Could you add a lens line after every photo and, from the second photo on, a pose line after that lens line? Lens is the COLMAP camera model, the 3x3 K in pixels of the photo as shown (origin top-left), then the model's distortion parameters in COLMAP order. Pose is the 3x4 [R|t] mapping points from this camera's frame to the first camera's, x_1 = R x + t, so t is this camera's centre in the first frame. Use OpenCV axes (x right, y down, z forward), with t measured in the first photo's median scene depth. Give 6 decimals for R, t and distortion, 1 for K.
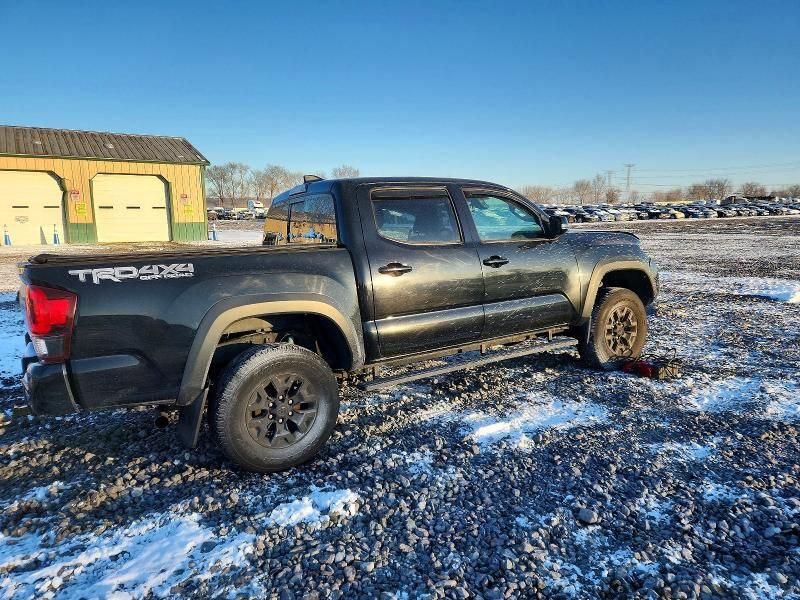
lens RADIAL K [[584.2, 0, 400.0], [0, 584.2, 300.0], [0, 0, 1]] dist [0.041263, -0.001160]
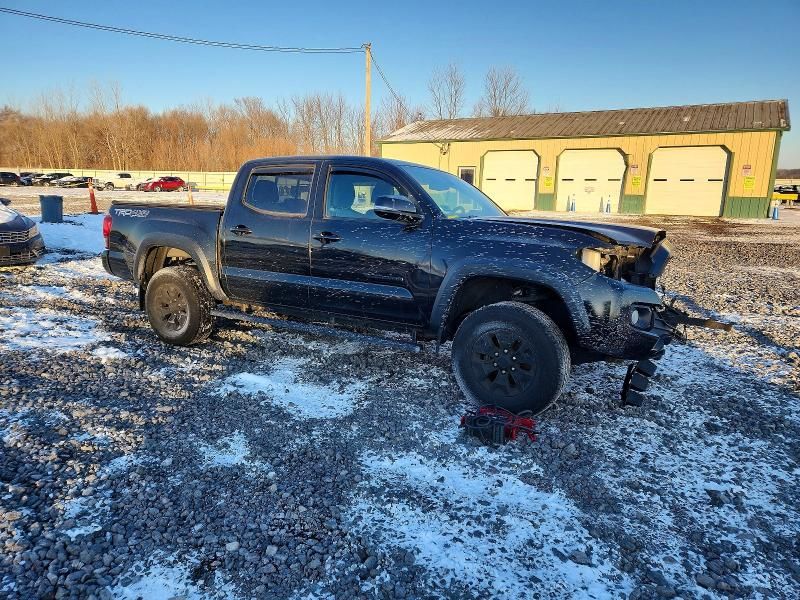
lens RADIAL K [[575.6, 0, 400.0], [0, 575.6, 300.0], [0, 0, 1]] dist [-0.000812, 0.000159]
pose [[0.369948, 0.192722, -0.908844, 0.315180], [-0.147273, 0.978044, 0.147447, -0.033314], [0.917305, 0.079300, 0.390208, 0.208631]]
